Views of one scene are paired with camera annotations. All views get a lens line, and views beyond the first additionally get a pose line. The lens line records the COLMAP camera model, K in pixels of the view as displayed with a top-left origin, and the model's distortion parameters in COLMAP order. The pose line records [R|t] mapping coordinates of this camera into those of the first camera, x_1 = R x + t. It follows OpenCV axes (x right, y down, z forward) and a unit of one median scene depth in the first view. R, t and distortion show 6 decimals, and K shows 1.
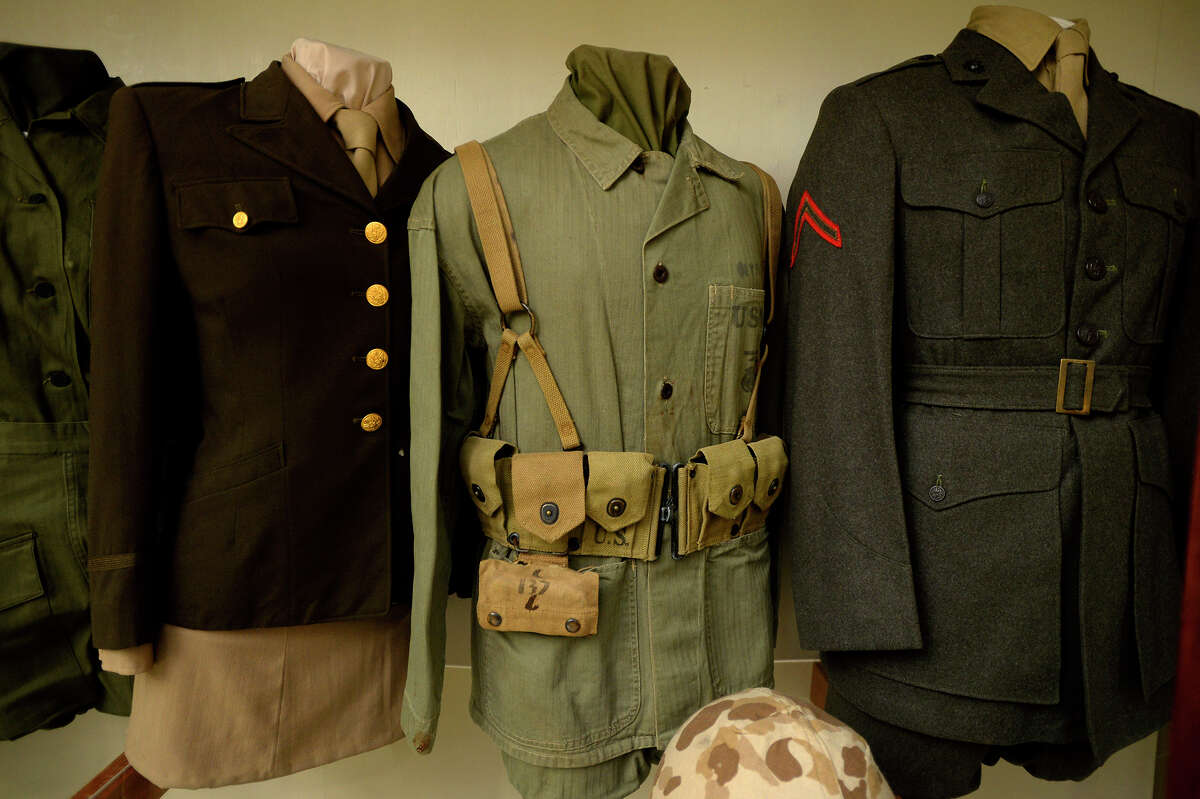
lens RADIAL K [[665.2, 0, 599.6], [0, 665.2, 420.7], [0, 0, 1]] dist [-0.025812, 0.000575]
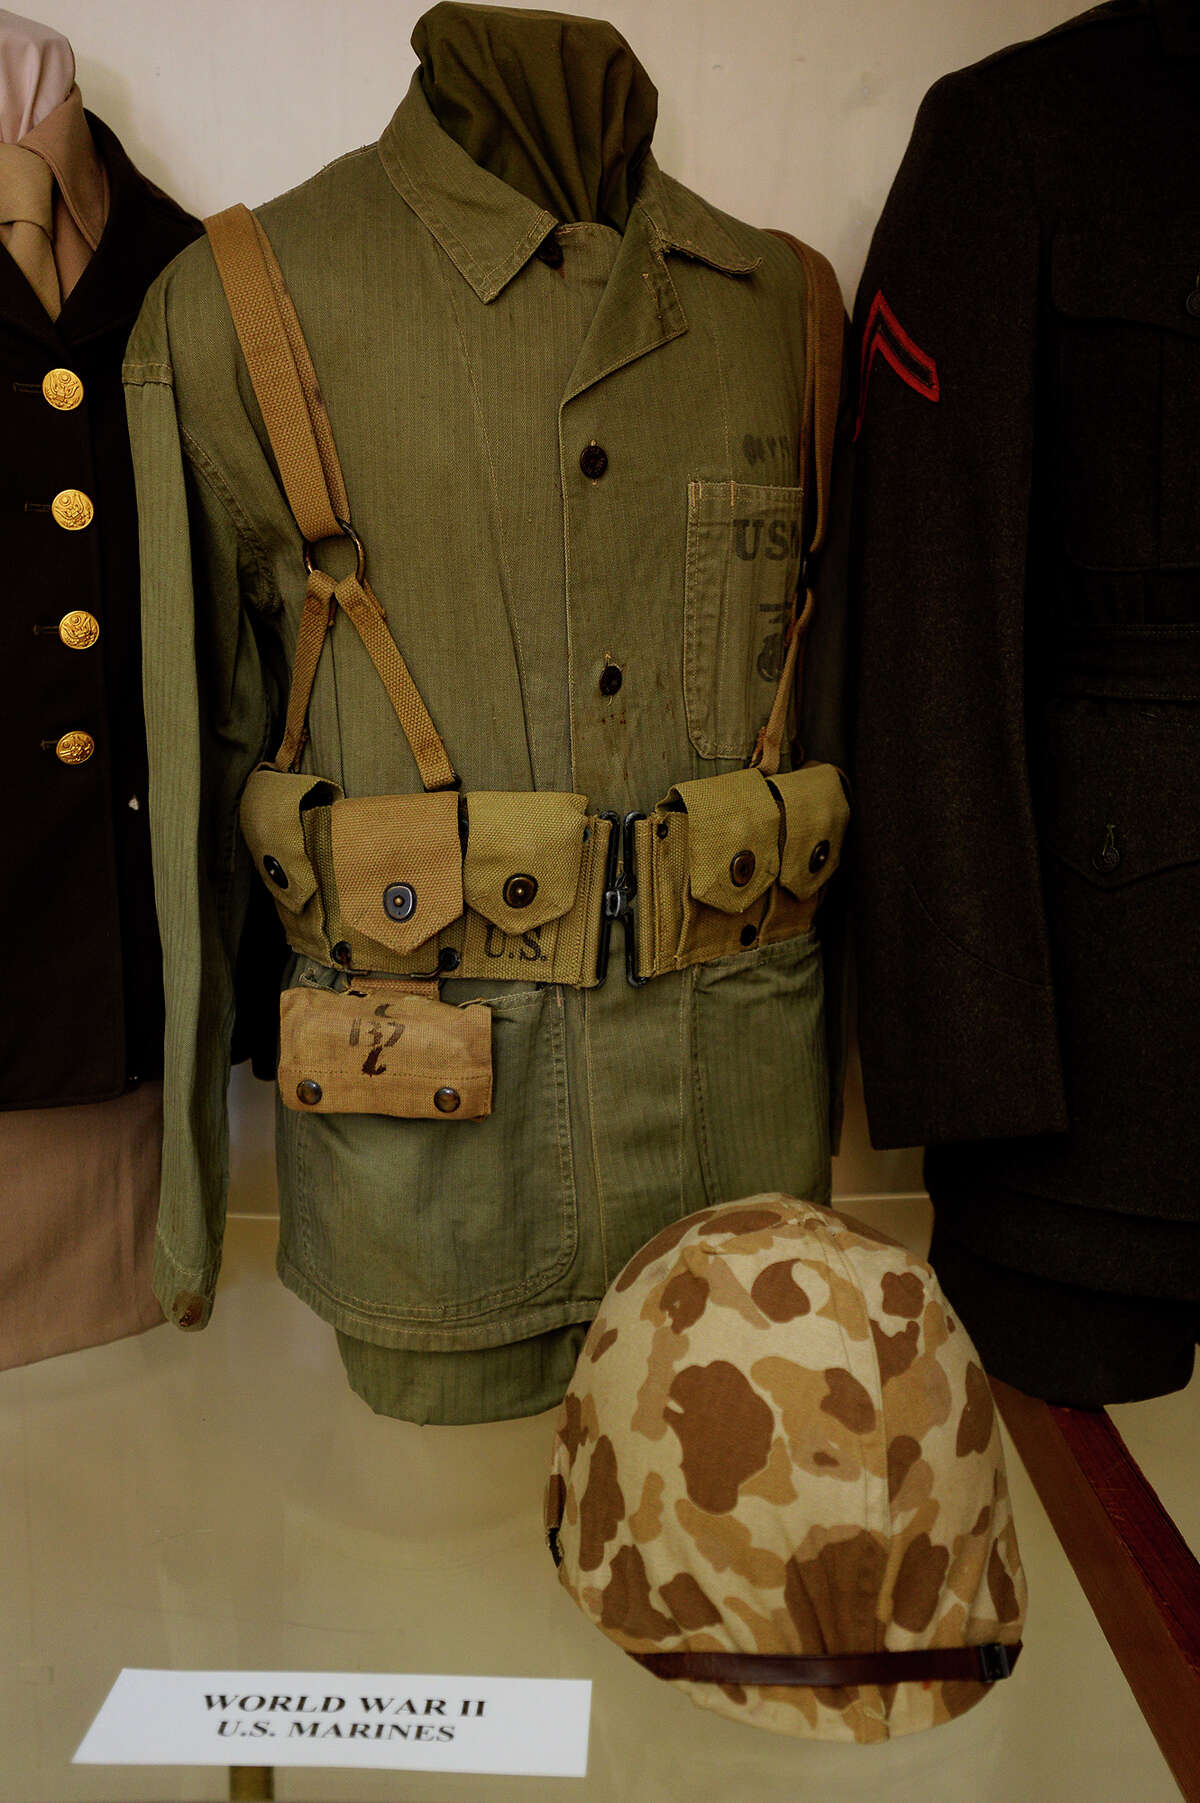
lens RADIAL K [[1450.2, 0, 600.0], [0, 1450.2, 901.5], [0, 0, 1]] dist [-0.000936, 0.070207]
pose [[0.999853, -0.017146, -0.000606, 0.088871], [0.017131, 0.995864, 0.089229, 0.030114], [-0.000926, -0.089226, 0.996011, -0.207877]]
